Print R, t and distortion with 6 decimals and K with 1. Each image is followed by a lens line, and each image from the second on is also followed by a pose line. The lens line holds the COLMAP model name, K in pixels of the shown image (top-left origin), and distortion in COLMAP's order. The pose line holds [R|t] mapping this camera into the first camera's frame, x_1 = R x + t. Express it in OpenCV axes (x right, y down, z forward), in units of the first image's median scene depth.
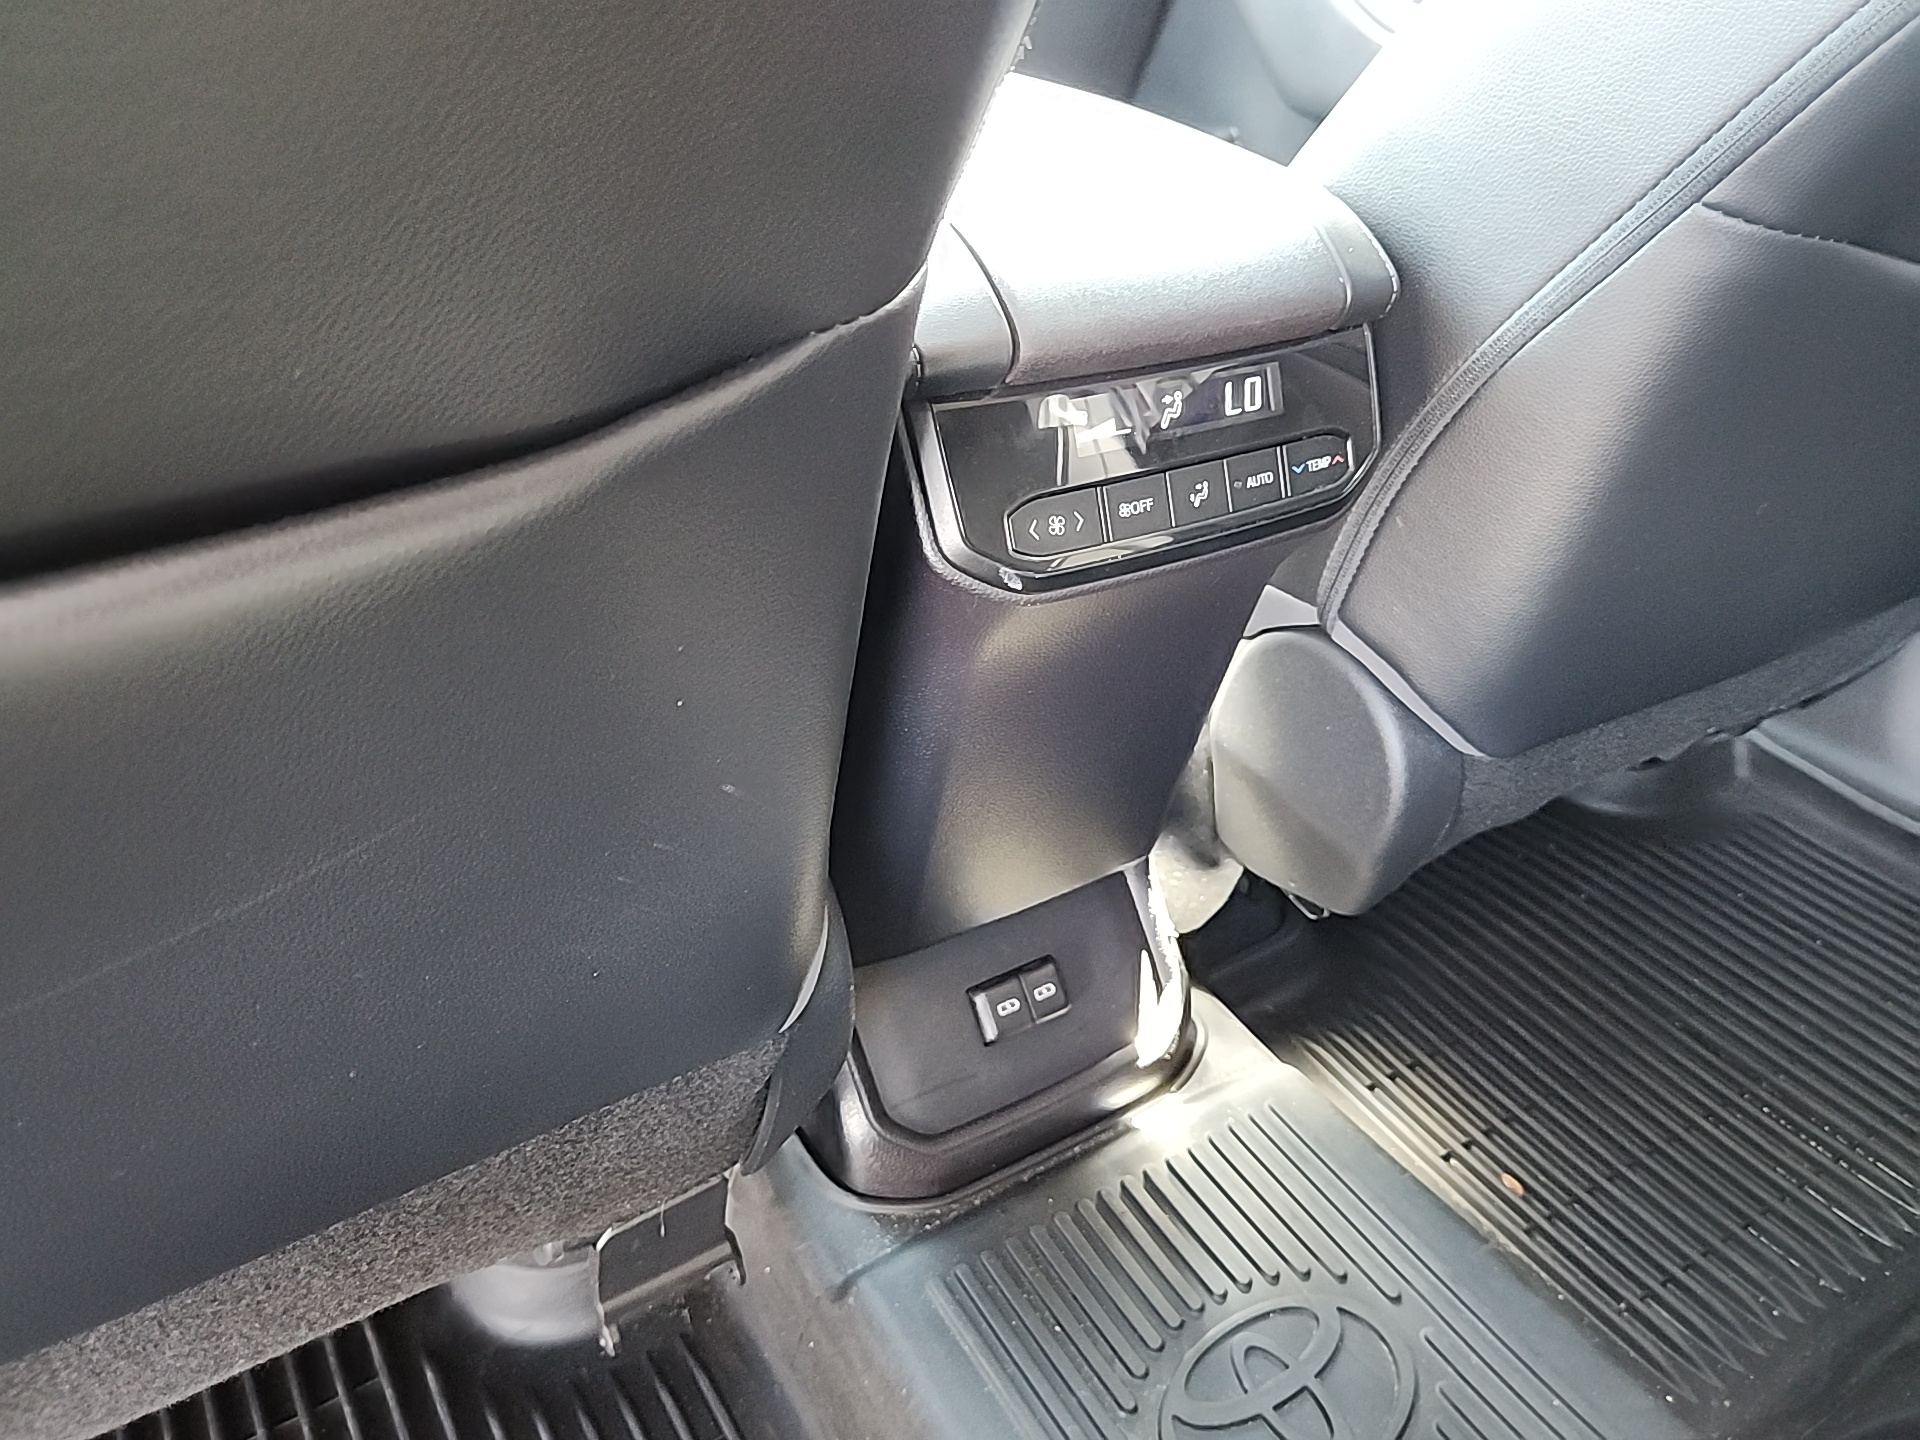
lens RADIAL K [[1400.2, 0, 960.0], [0, 1400.2, 720.0], [0, 0, 1]] dist [0.021006, -0.008897]
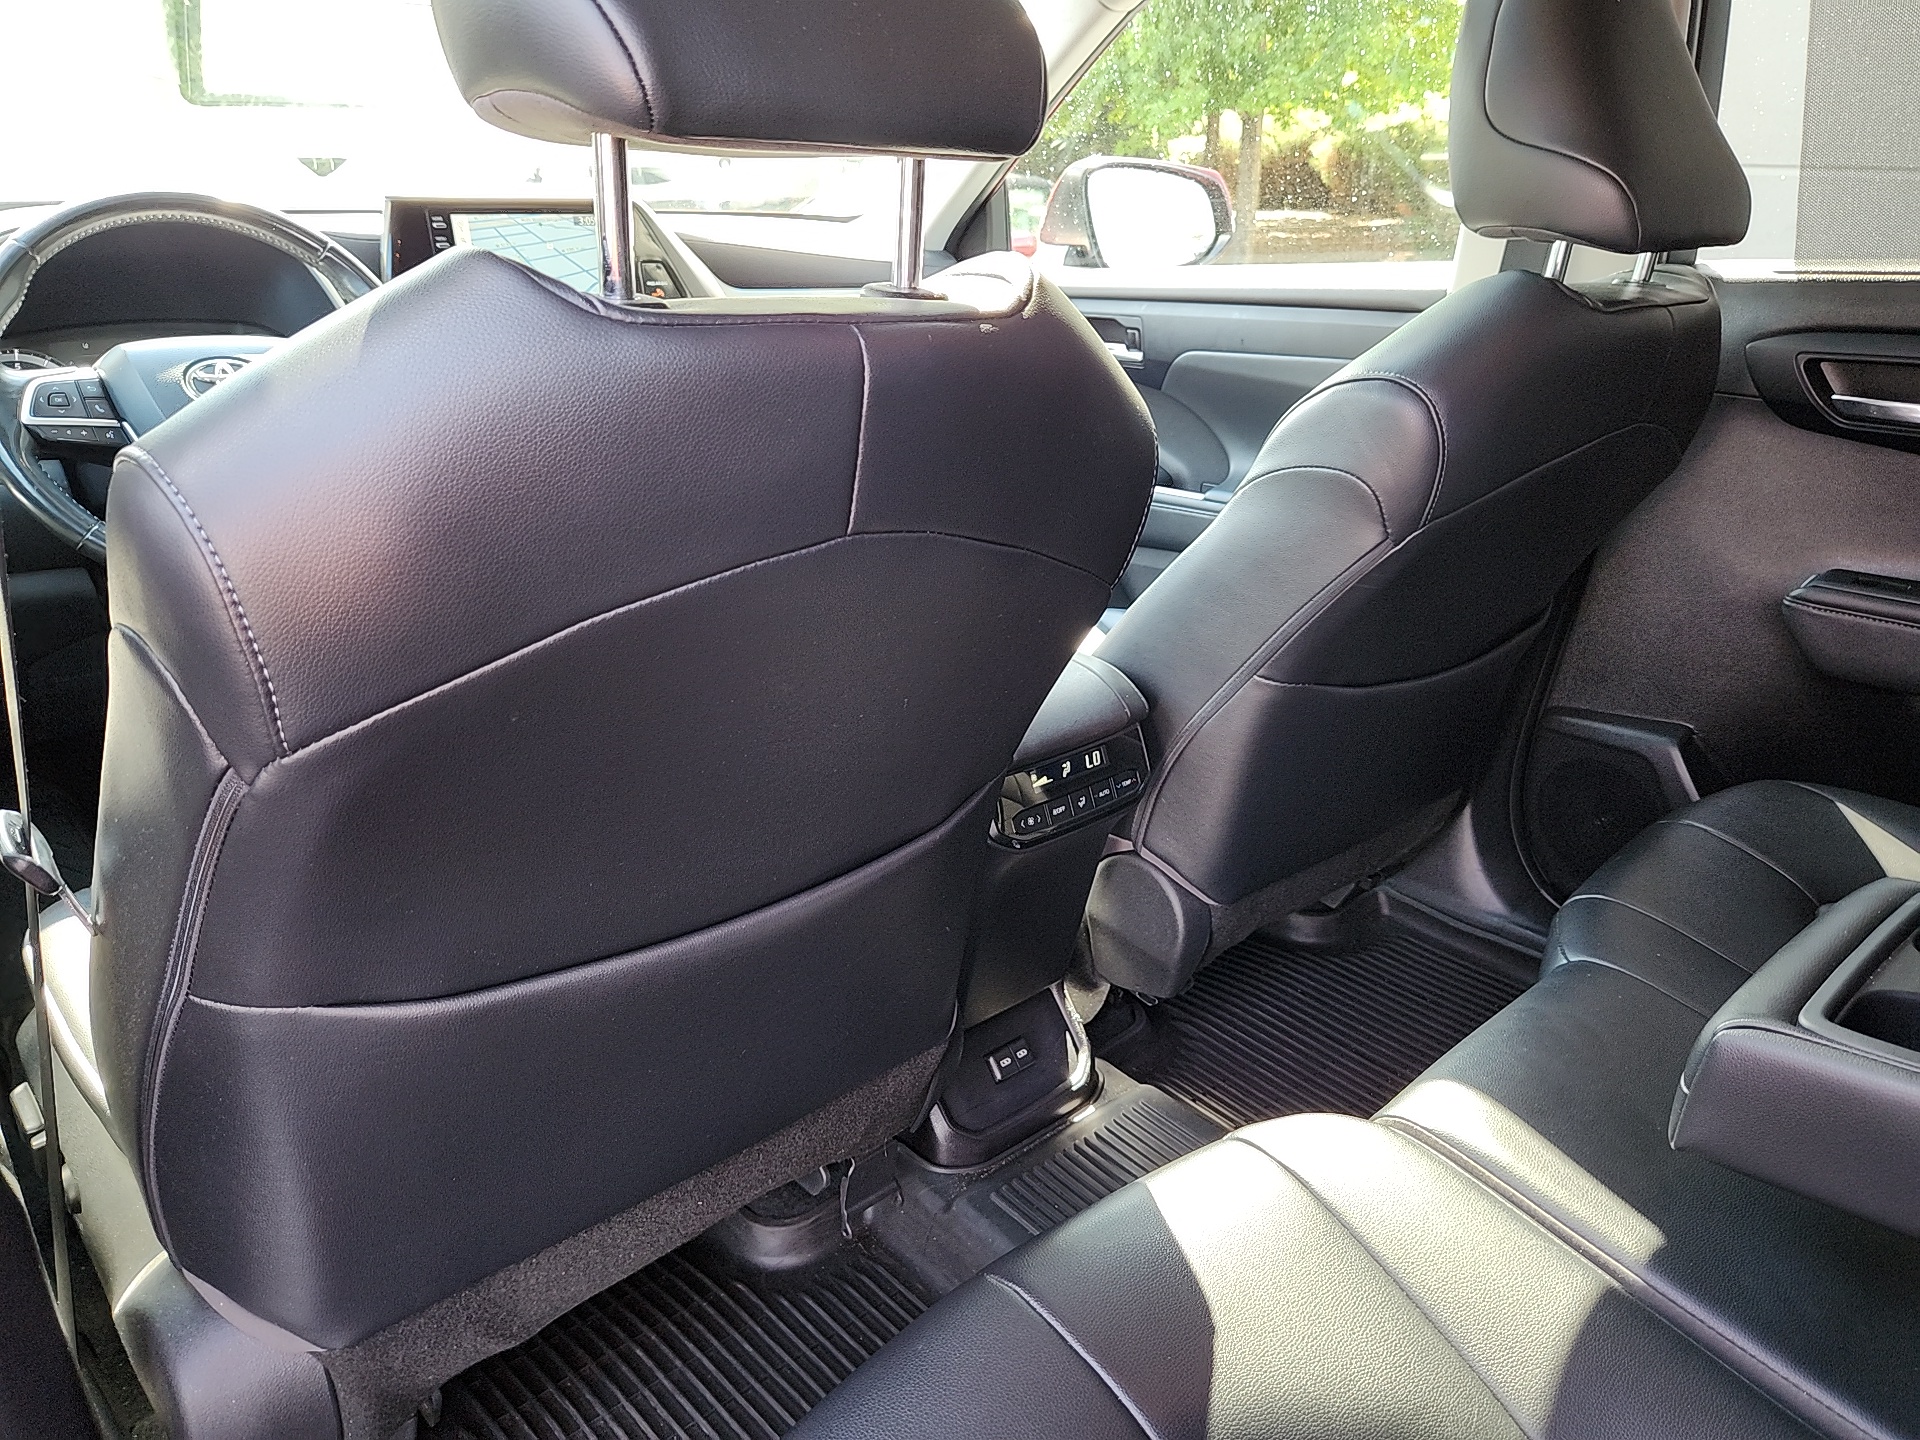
lens RADIAL K [[1400.2, 0, 960.0], [0, 1400.2, 720.0], [0, 0, 1]] dist [0.021006, -0.008897]
pose [[0.985203, -0.088417, 0.146827, -0.270883], [0.113319, 0.978735, -0.170989, 0.065541], [-0.128586, 0.185097, 0.974271, -0.972527]]
